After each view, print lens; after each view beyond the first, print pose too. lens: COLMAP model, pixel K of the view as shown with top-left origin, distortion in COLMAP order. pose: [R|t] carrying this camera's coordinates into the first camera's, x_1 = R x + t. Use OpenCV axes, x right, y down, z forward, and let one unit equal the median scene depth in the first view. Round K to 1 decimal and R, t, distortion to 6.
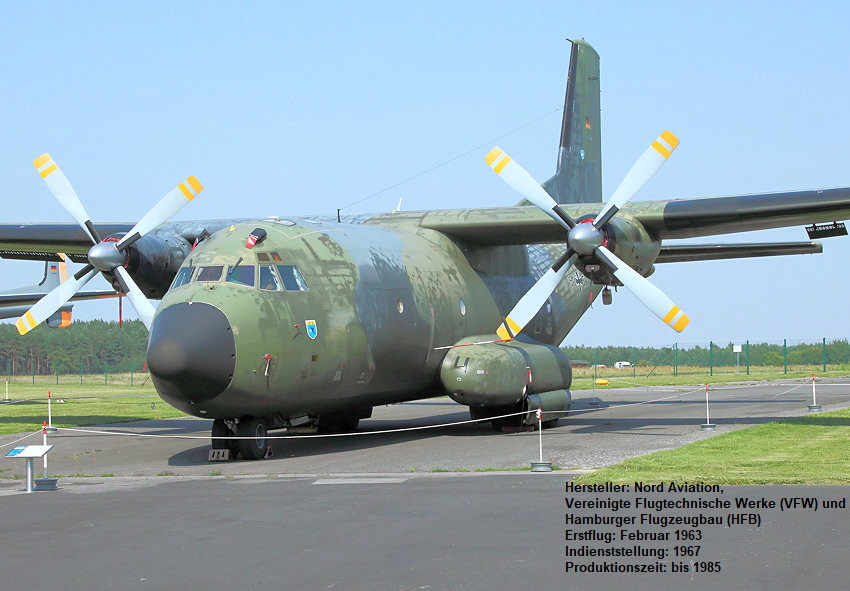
lens RADIAL K [[1828.3, 0, 424.5], [0, 1828.3, 310.1], [0, 0, 1]] dist [0.362280, -0.265614]
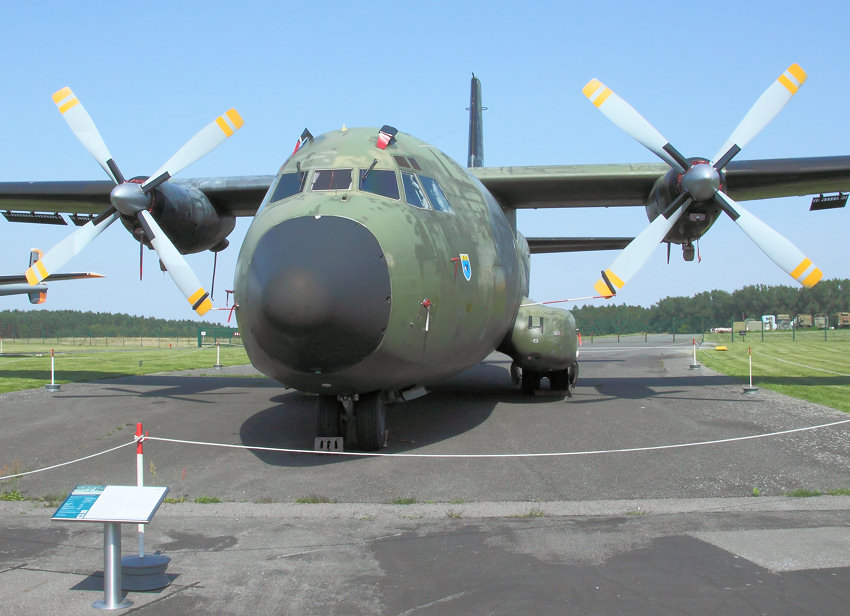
lens RADIAL K [[967.9, 0, 380.8], [0, 967.9, 266.2], [0, 0, 1]] dist [-0.100898, -0.003513]
pose [[0.986782, 0.021112, 0.160673, -0.141129], [-0.014111, 0.998906, -0.044590, 0.024977], [-0.161439, 0.041733, 0.986000, 0.586667]]
